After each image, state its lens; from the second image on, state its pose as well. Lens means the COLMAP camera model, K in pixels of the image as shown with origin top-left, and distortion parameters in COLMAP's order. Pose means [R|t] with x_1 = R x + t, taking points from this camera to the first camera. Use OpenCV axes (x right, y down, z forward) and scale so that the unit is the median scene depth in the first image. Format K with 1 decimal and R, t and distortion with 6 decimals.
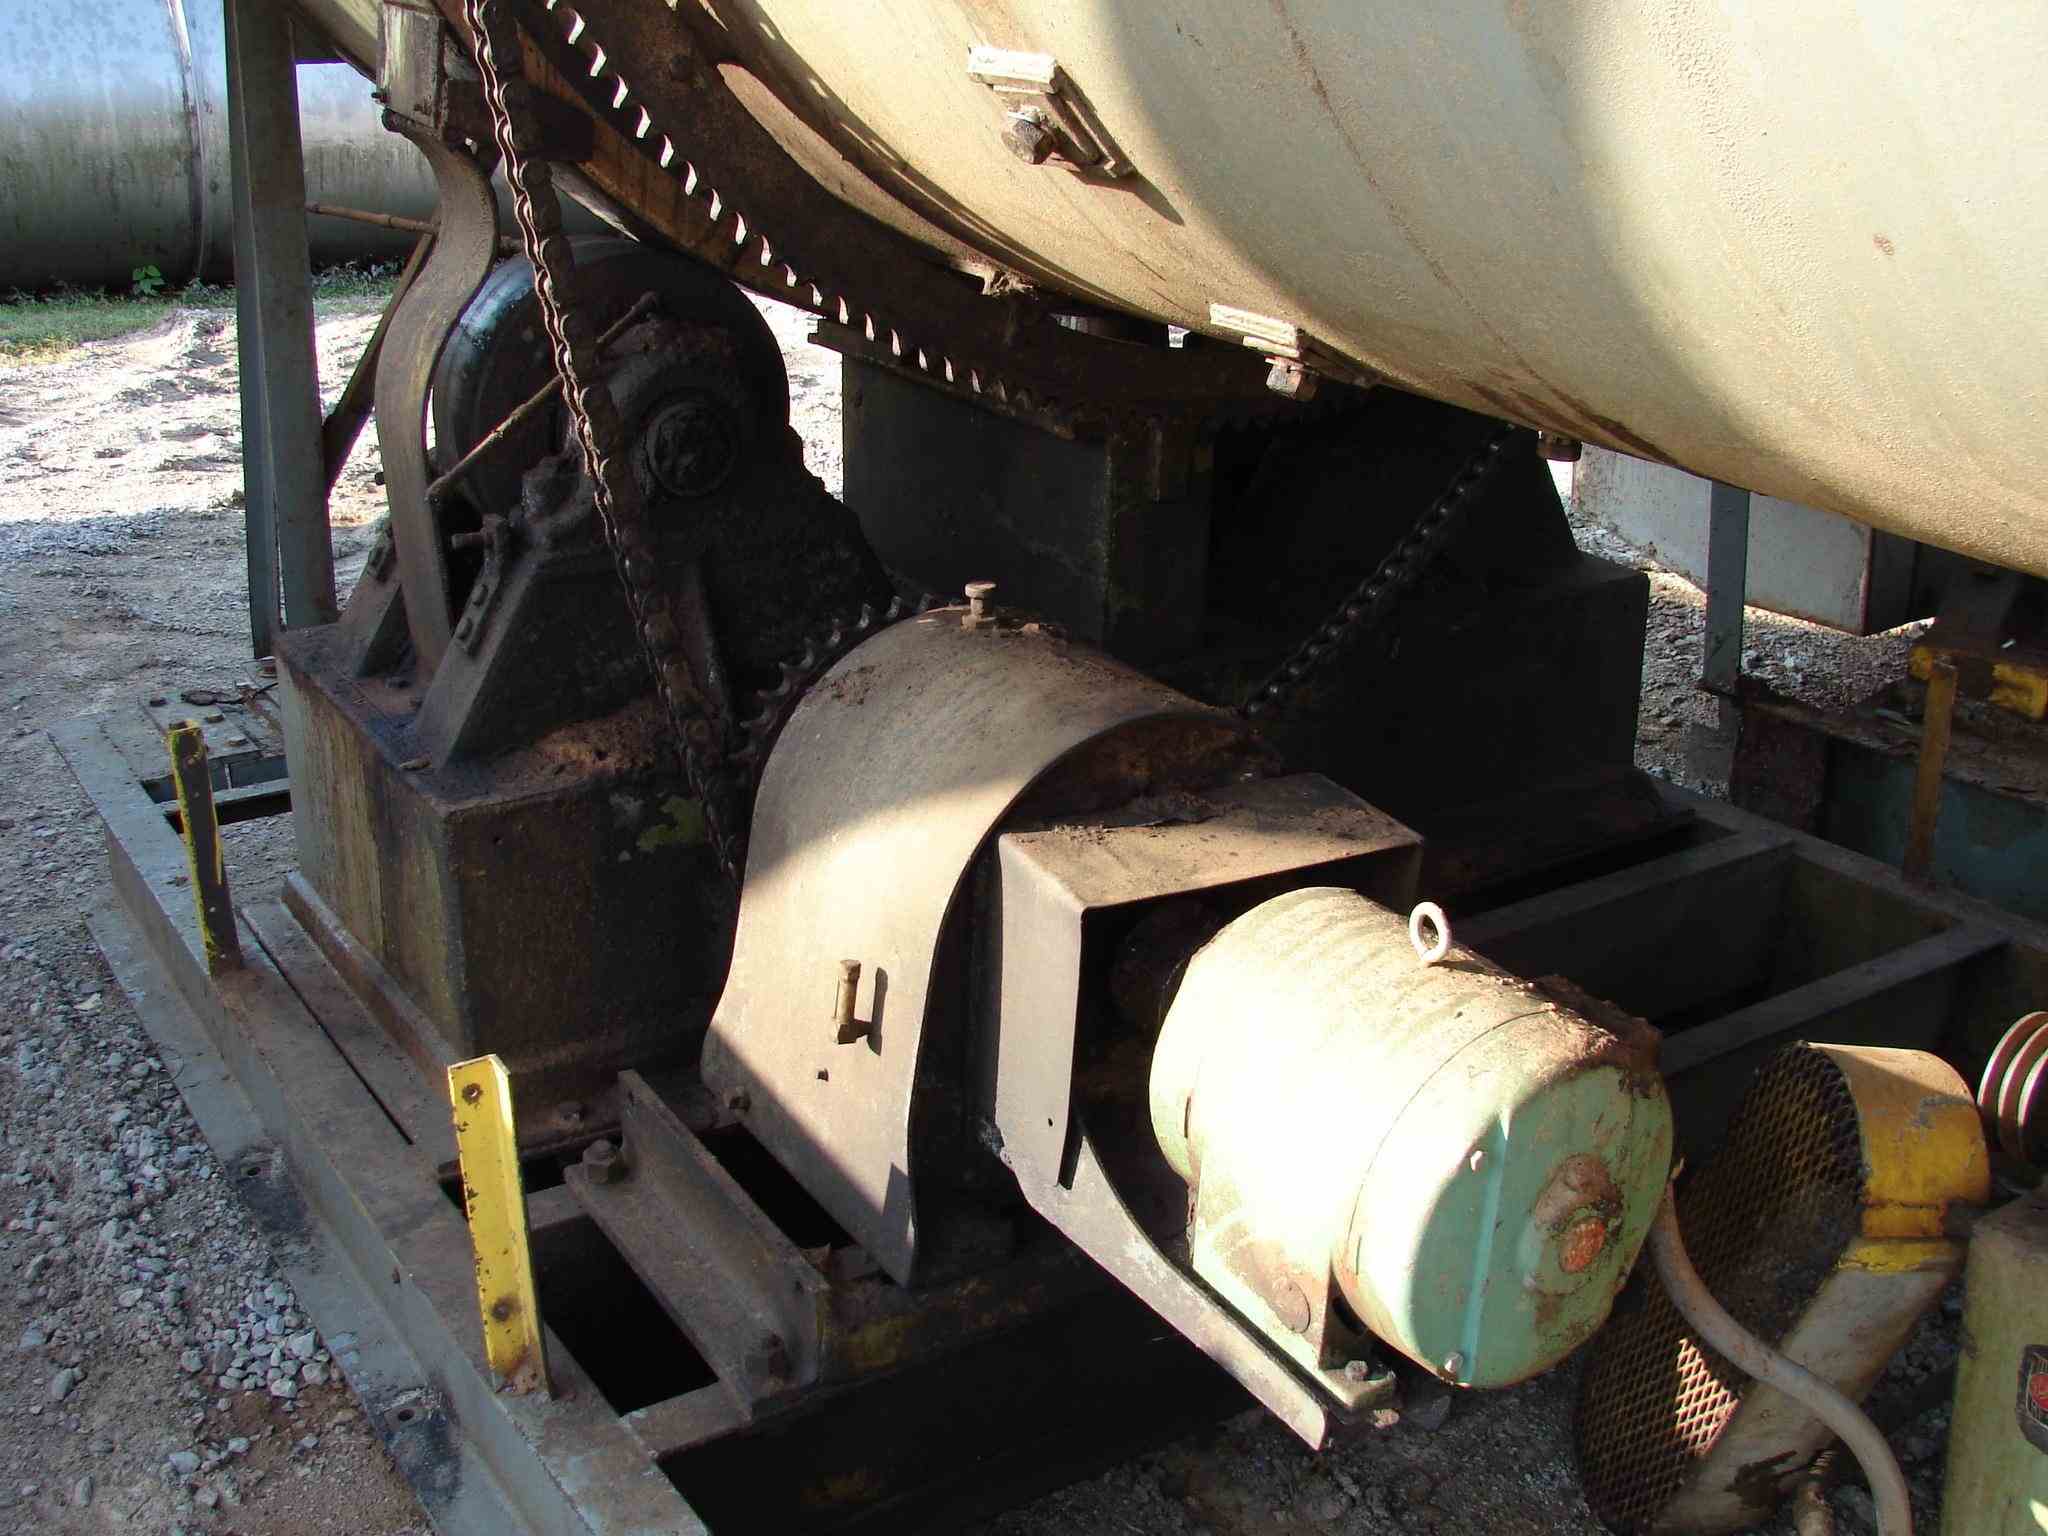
lens RADIAL K [[2231.5, 0, 1024.0], [0, 2231.5, 768.0], [0, 0, 1]] dist [-0.275094, 0.432209]
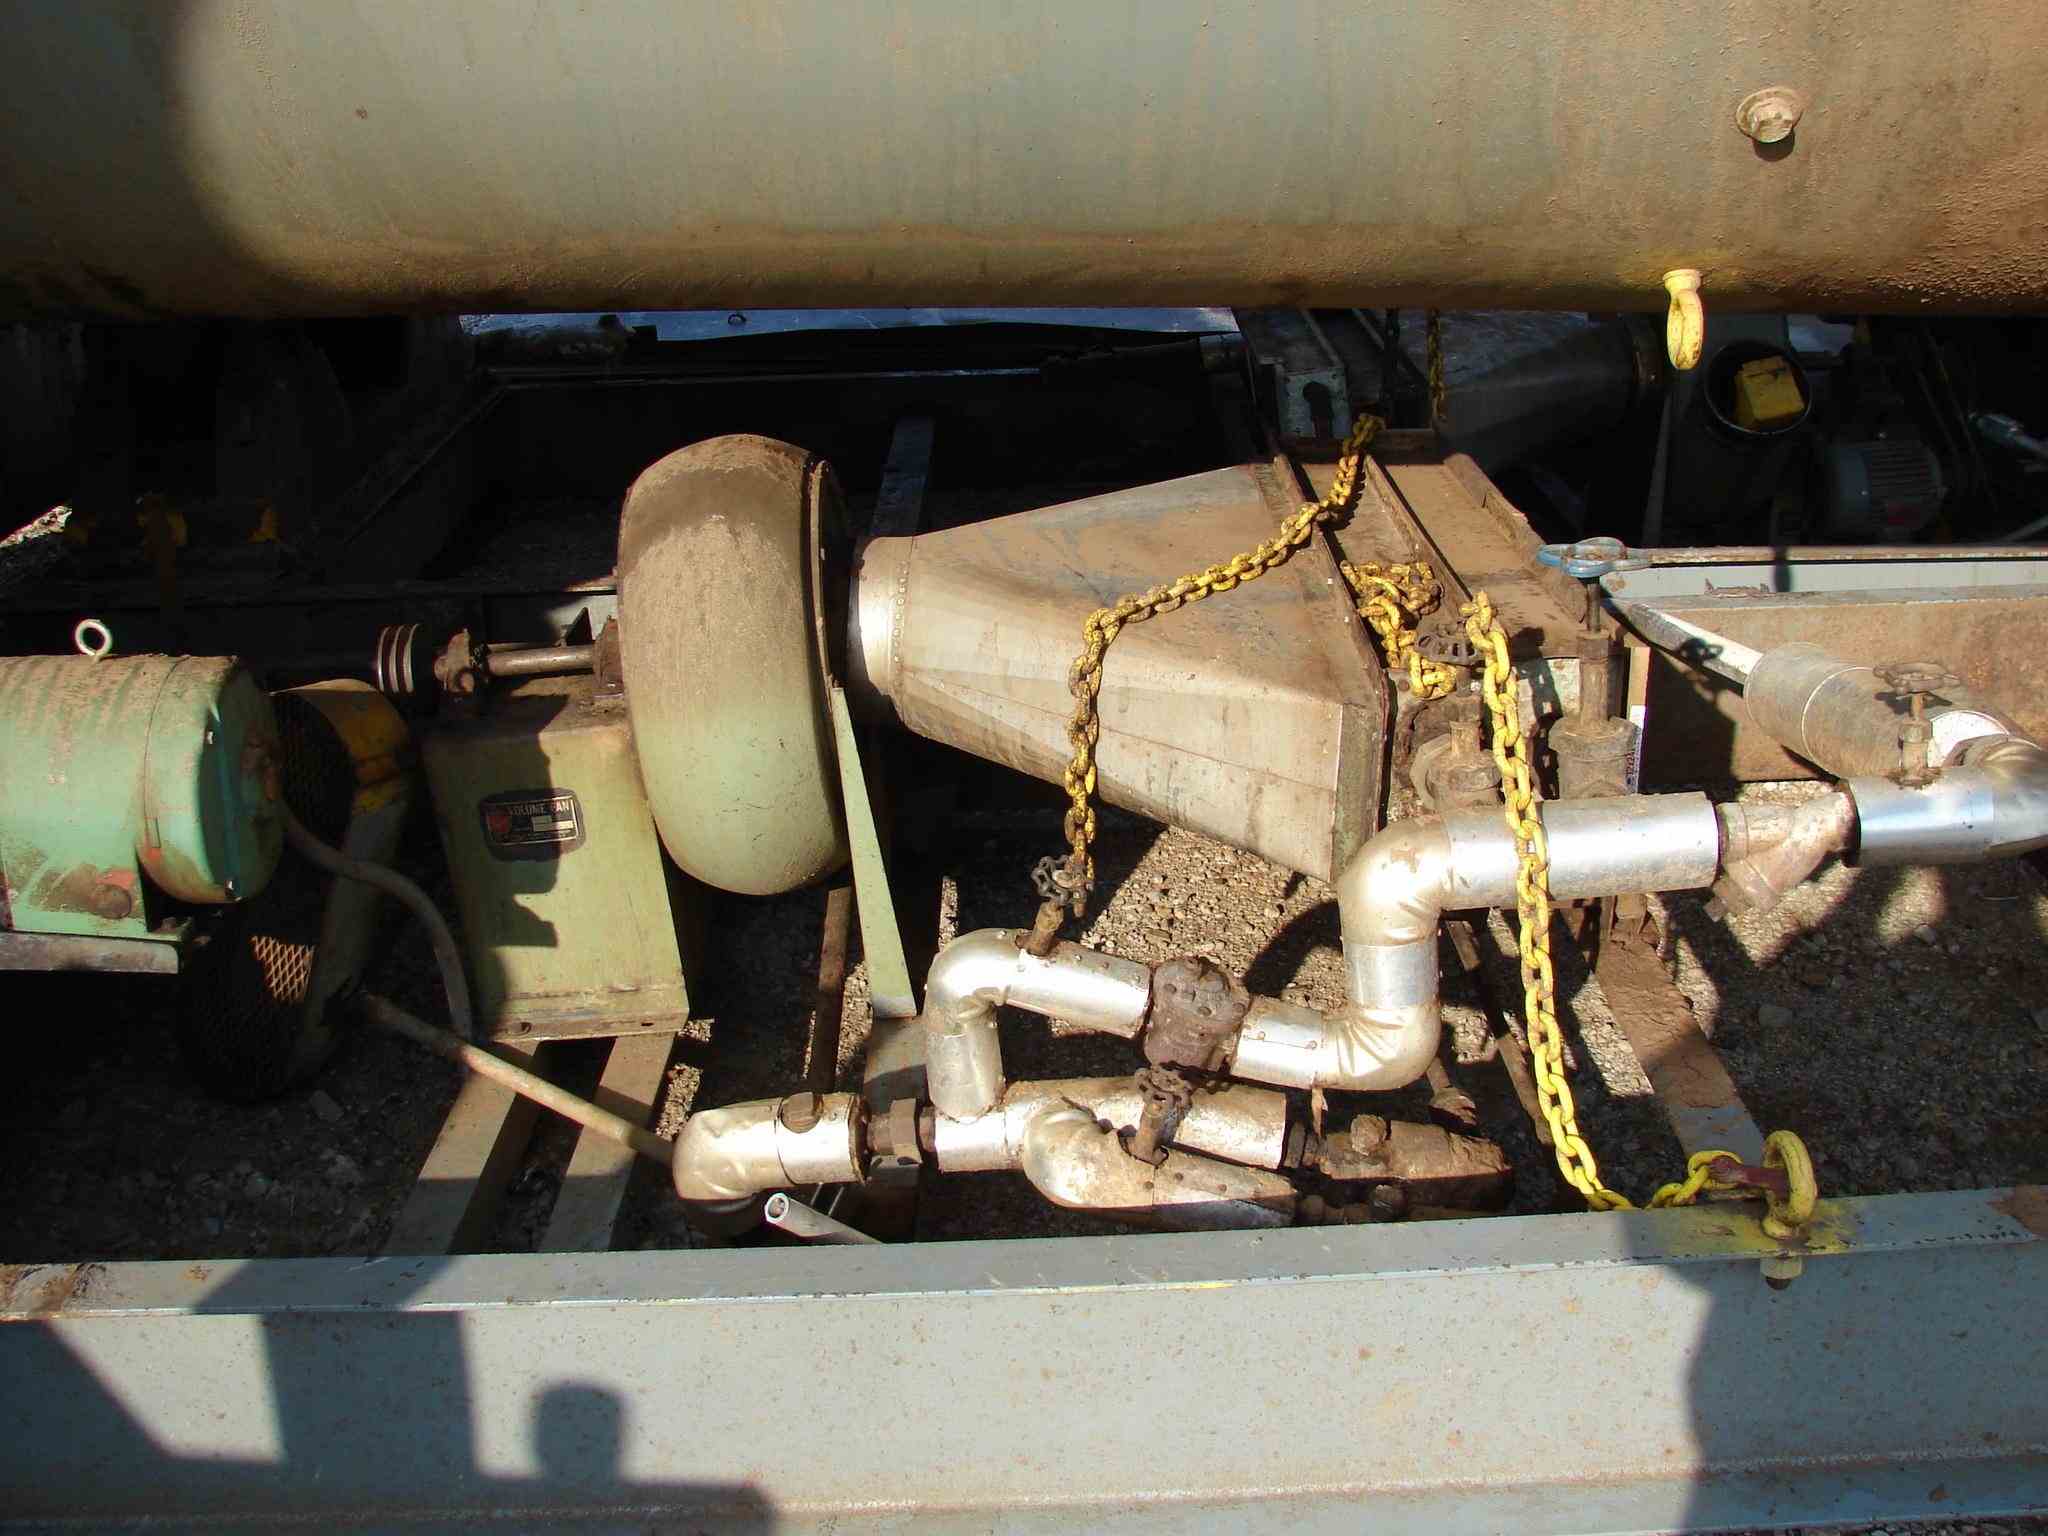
lens RADIAL K [[2231.5, 0, 1024.0], [0, 2231.5, 768.0], [0, 0, 1]] dist [-0.275094, 0.432209]
pose [[0.559538, -0.323307, 0.763145, -0.615934], [0.319329, 0.933786, 0.161467, 0.124066], [-0.764818, 0.153348, 0.625730, -0.393086]]
